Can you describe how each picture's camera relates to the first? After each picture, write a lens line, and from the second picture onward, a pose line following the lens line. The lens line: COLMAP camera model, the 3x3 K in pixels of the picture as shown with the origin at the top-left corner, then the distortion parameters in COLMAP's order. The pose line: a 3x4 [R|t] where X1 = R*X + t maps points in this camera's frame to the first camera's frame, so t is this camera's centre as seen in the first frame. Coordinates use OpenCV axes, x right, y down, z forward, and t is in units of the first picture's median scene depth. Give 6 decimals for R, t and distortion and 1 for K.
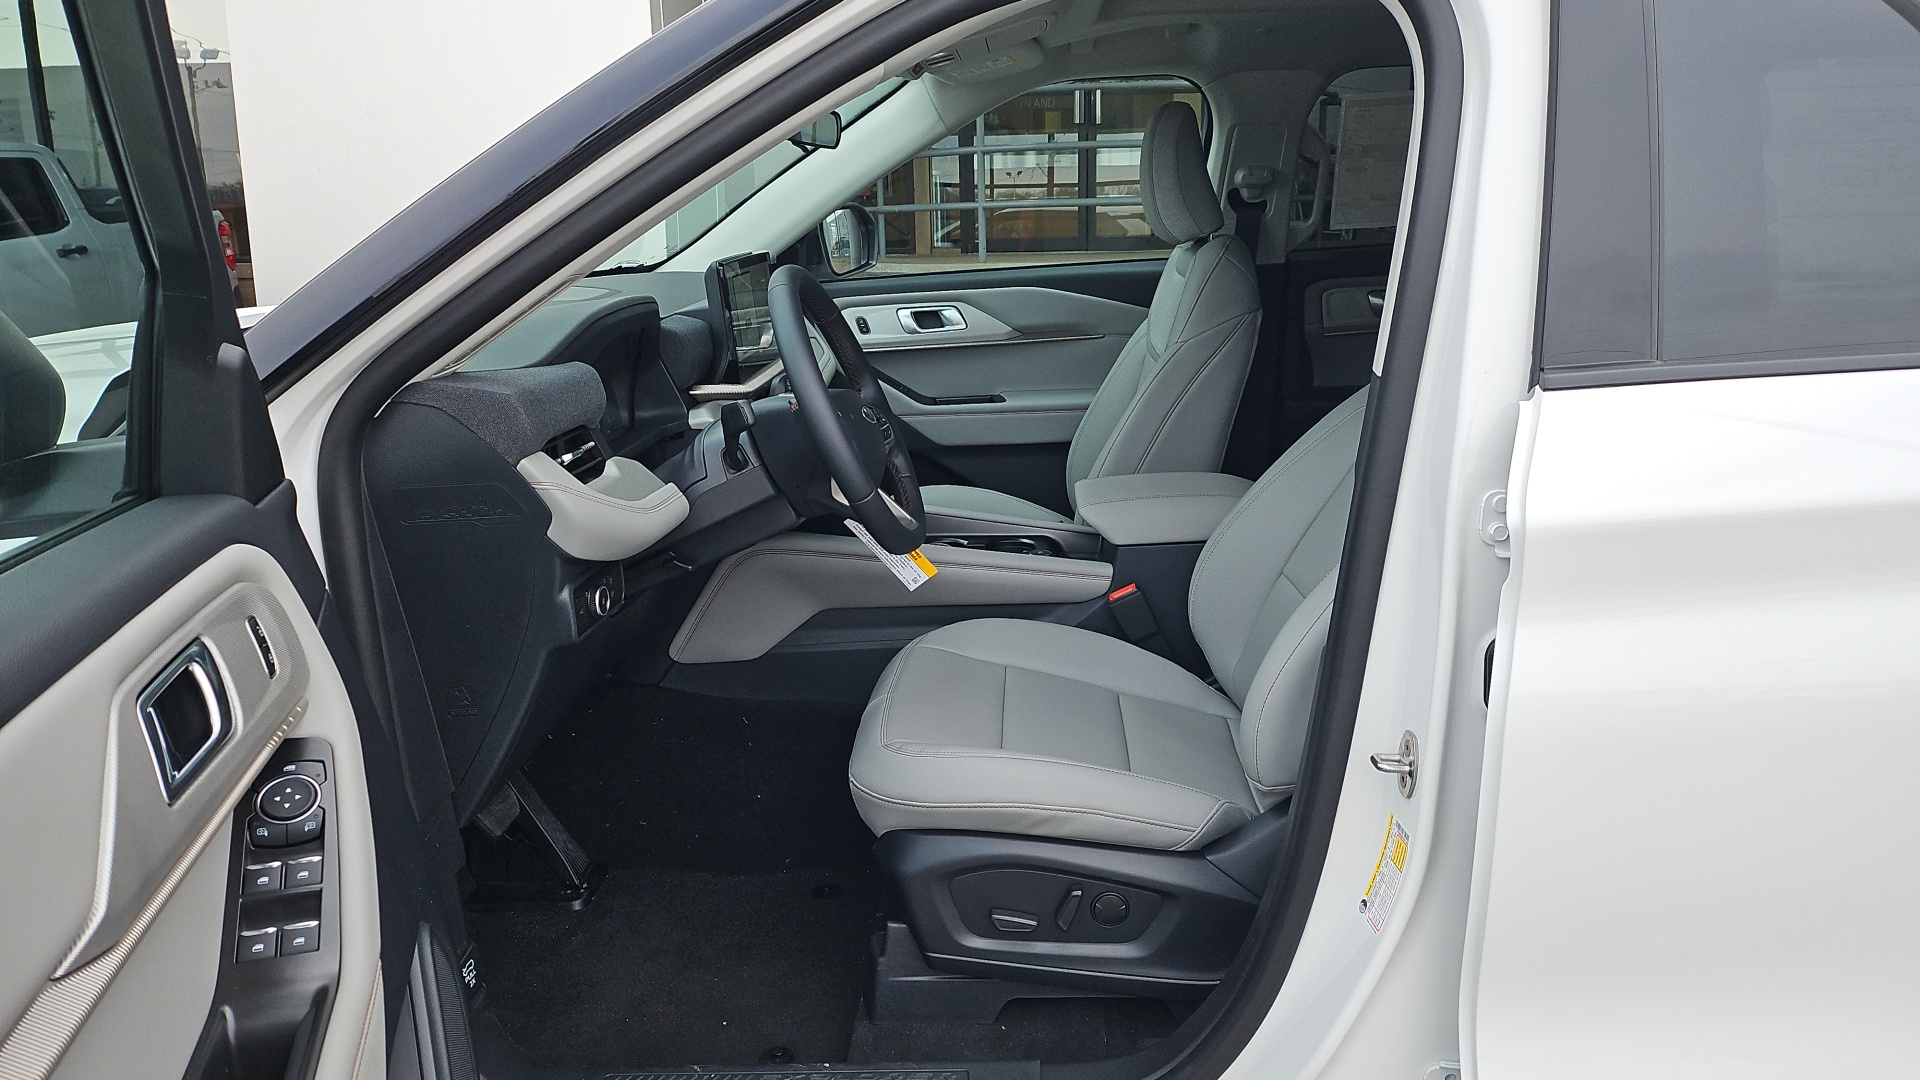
lens RADIAL K [[1359.1, 0, 960.0], [0, 1359.1, 540.0], [0, 0, 1]] dist [0.025676, -0.003647]
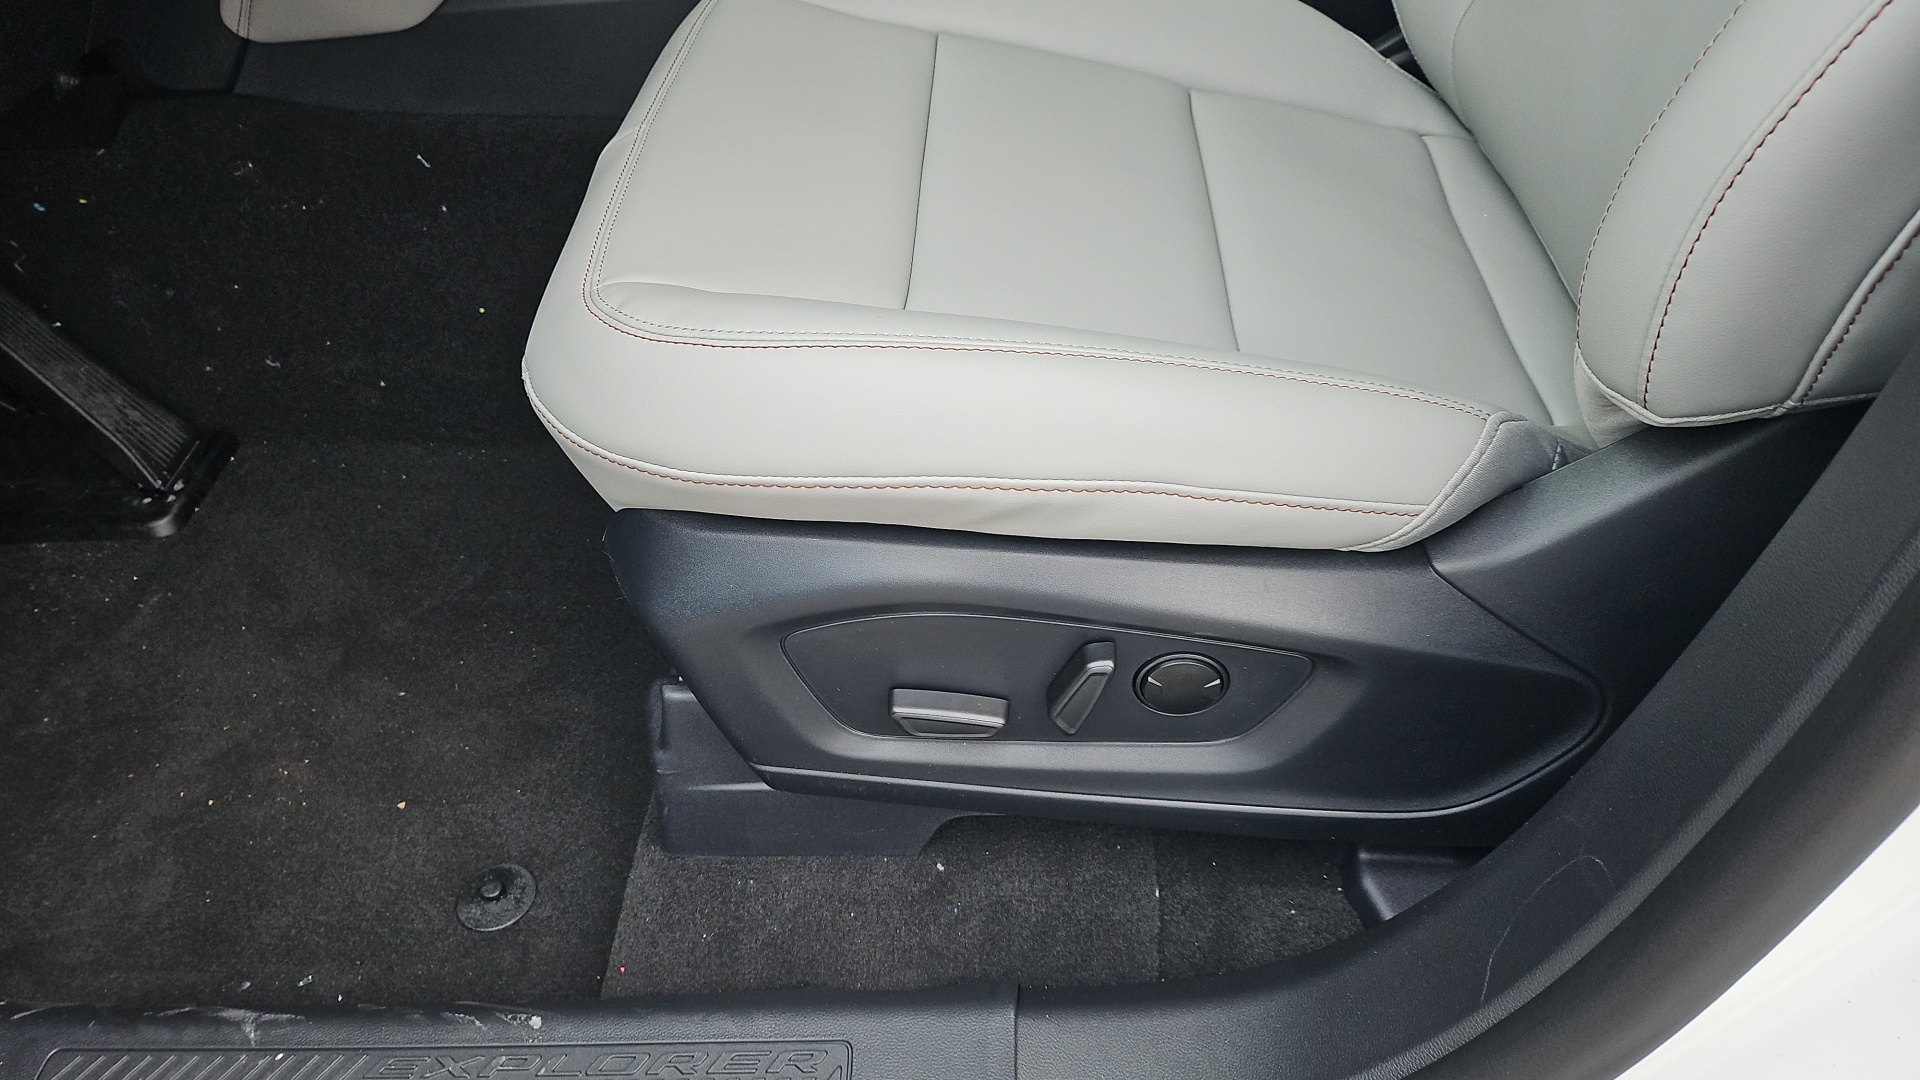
lens RADIAL K [[1359.1, 0, 960.0], [0, 1359.1, 540.0], [0, 0, 1]] dist [0.025676, -0.003647]
pose [[0.999325, -0.035247, -0.010355, 0.047988], [0.036019, 0.884623, 0.464914, 0.039345], [-0.007226, -0.464973, 0.885295, 0.633702]]
